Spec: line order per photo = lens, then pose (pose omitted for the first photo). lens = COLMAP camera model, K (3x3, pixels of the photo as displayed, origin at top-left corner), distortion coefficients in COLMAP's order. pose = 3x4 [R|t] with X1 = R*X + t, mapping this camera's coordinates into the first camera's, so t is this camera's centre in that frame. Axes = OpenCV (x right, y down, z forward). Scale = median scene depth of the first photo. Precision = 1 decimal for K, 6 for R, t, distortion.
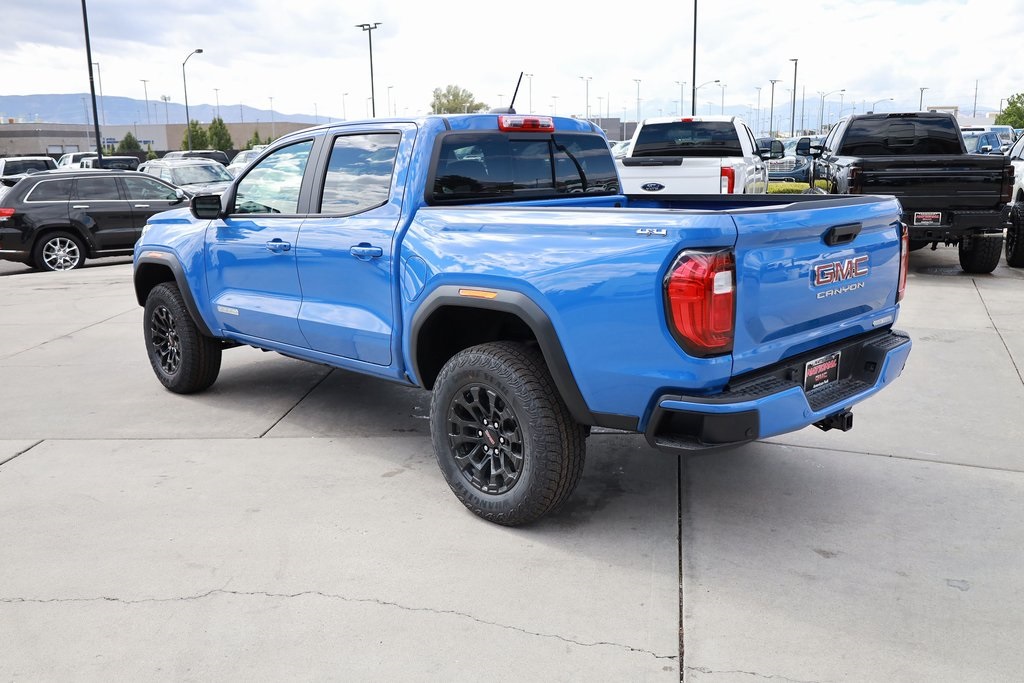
lens RADIAL K [[873.9, 0, 509.1], [0, 873.9, 350.7], [0, 0, 1]] dist [-0.015306, 0.003064]
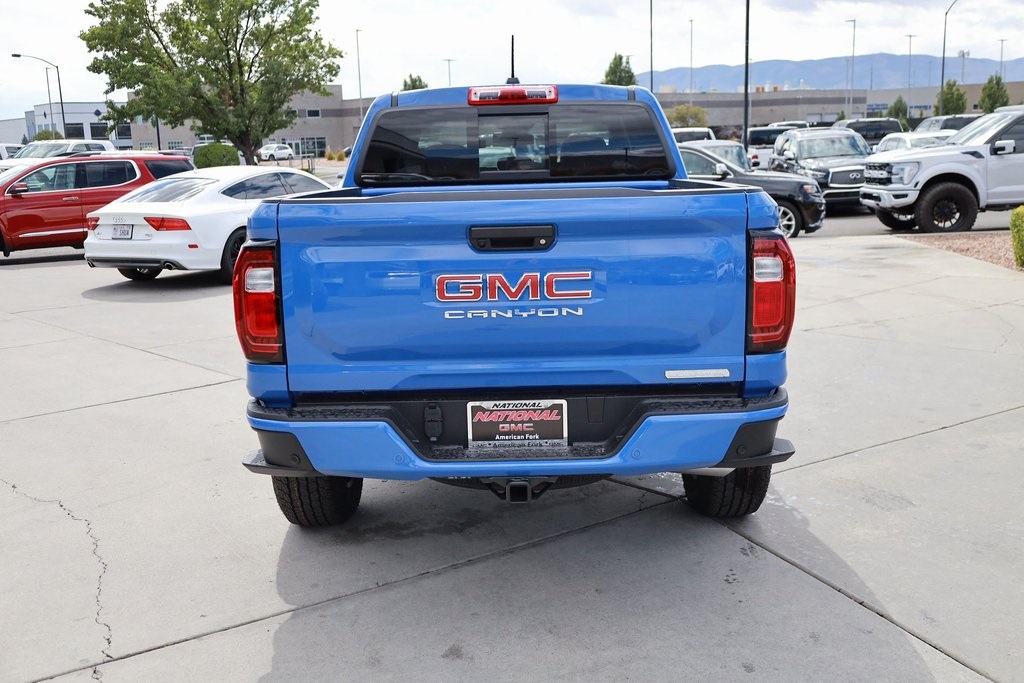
lens RADIAL K [[1023.9, 0, 494.1], [0, 1023.9, 355.5], [0, 0, 1]] dist [0.003937, 0.000000]
pose [[0.711592, 0.139476, -0.688610, 0.689045], [-0.137797, 0.988768, 0.057876, -0.058644], [0.688948, 0.053704, 0.722819, 0.254647]]
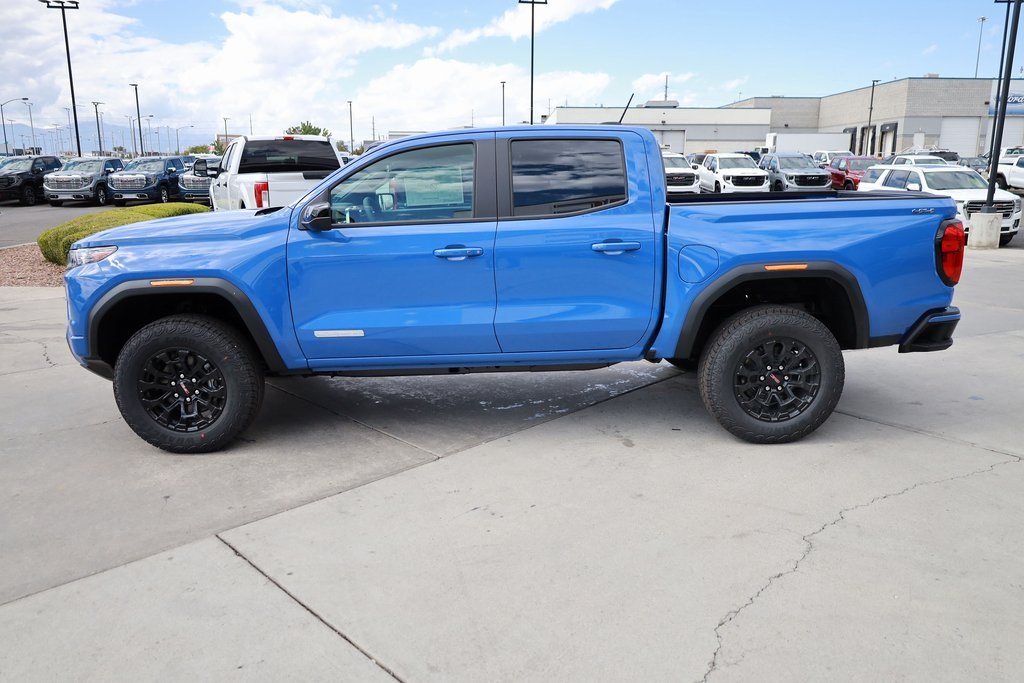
lens RADIAL K [[776.4, 0, 510.1], [0, 776.4, 334.5], [0, 0, 1]] dist [-0.022486, 0.002646]
pose [[0.668084, -0.137964, 0.731184, -0.874023], [0.151280, 0.987322, 0.048068, -0.063359], [-0.728545, 0.078500, 0.680485, 0.386371]]
